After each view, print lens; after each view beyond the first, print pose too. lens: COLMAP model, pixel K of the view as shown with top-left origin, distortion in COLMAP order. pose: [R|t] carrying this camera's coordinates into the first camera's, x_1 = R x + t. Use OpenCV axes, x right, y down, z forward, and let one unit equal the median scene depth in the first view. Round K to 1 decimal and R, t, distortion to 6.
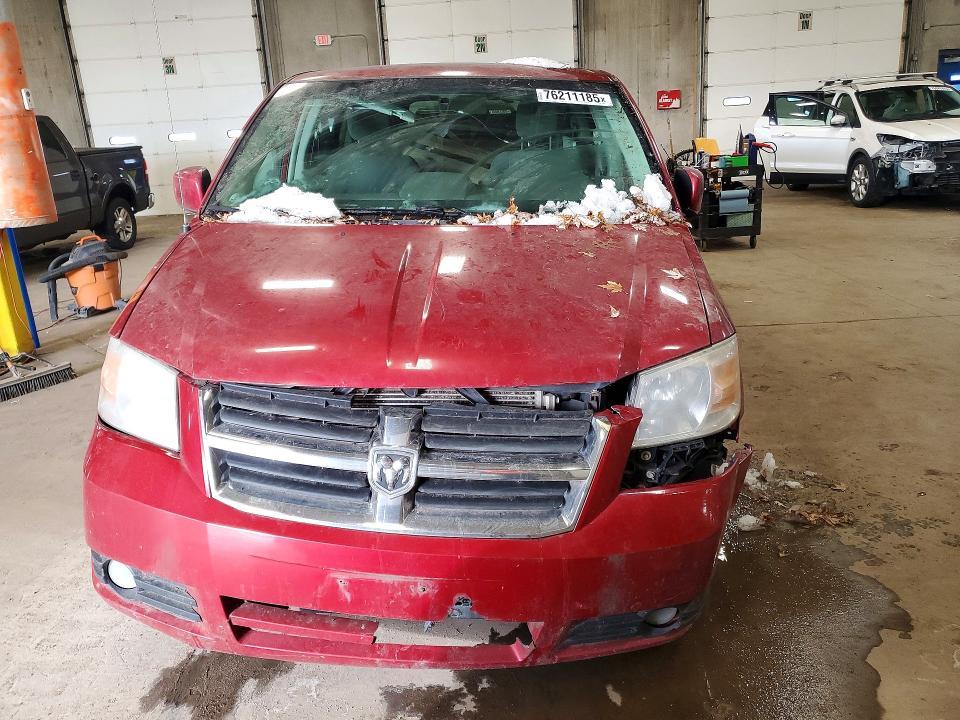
lens RADIAL K [[753.6, 0, 484.3], [0, 753.6, 360.9], [0, 0, 1]] dist [0.011048, 0.006121]
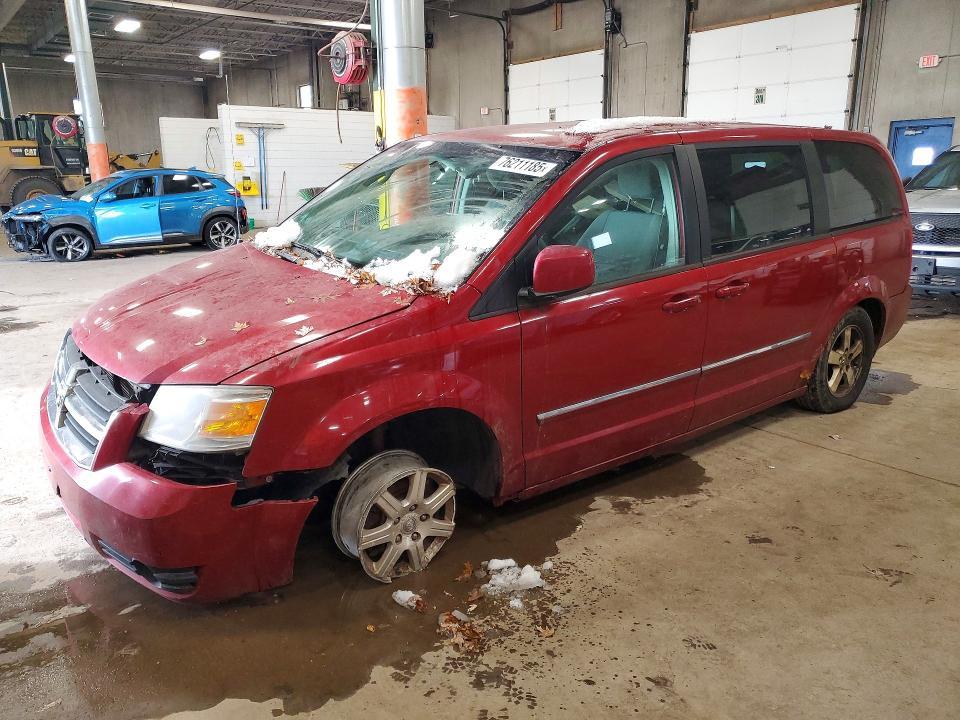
lens RADIAL K [[753.6, 0, 477.3], [0, 753.6, 362.7], [0, 0, 1]] dist [0.011048, 0.006121]
pose [[0.625731, 0.242925, -0.741247, 0.744626], [-0.253207, 0.962068, 0.101546, -0.152632], [0.737799, 0.124148, 0.663506, 0.235738]]
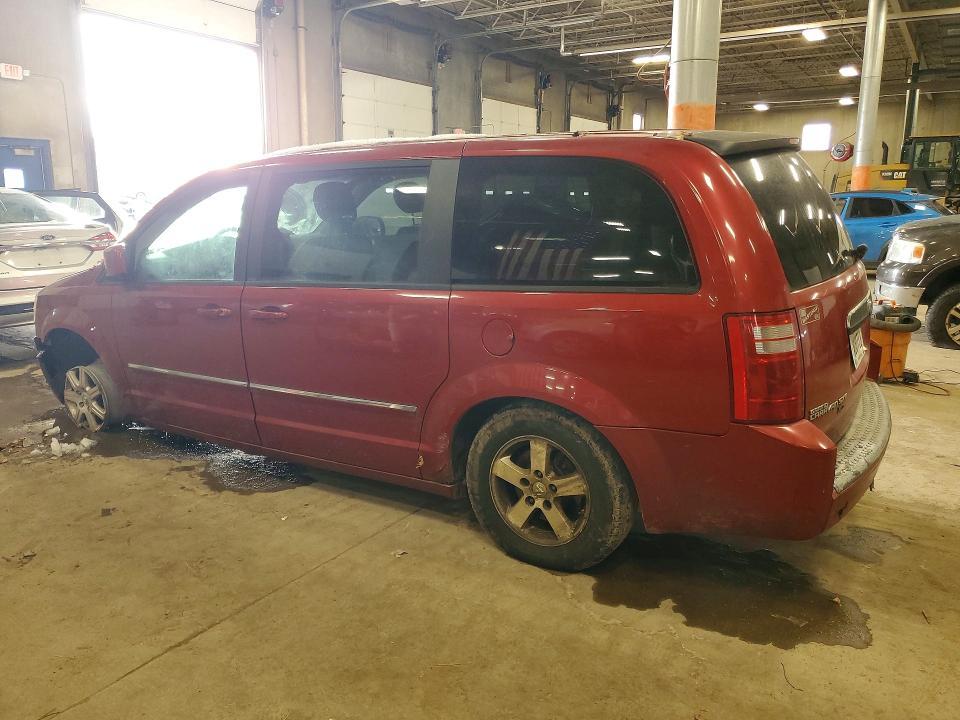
lens RADIAL K [[753.6, 0, 479.6], [0, 753.6, 353.3], [0, 0, 1]] dist [0.011048, 0.006121]
pose [[-0.523632, 0.229521, -0.820445, 0.861697], [-0.223744, 0.892172, 0.392387, -0.613102], [0.822039, 0.389036, -0.415815, 1.723071]]
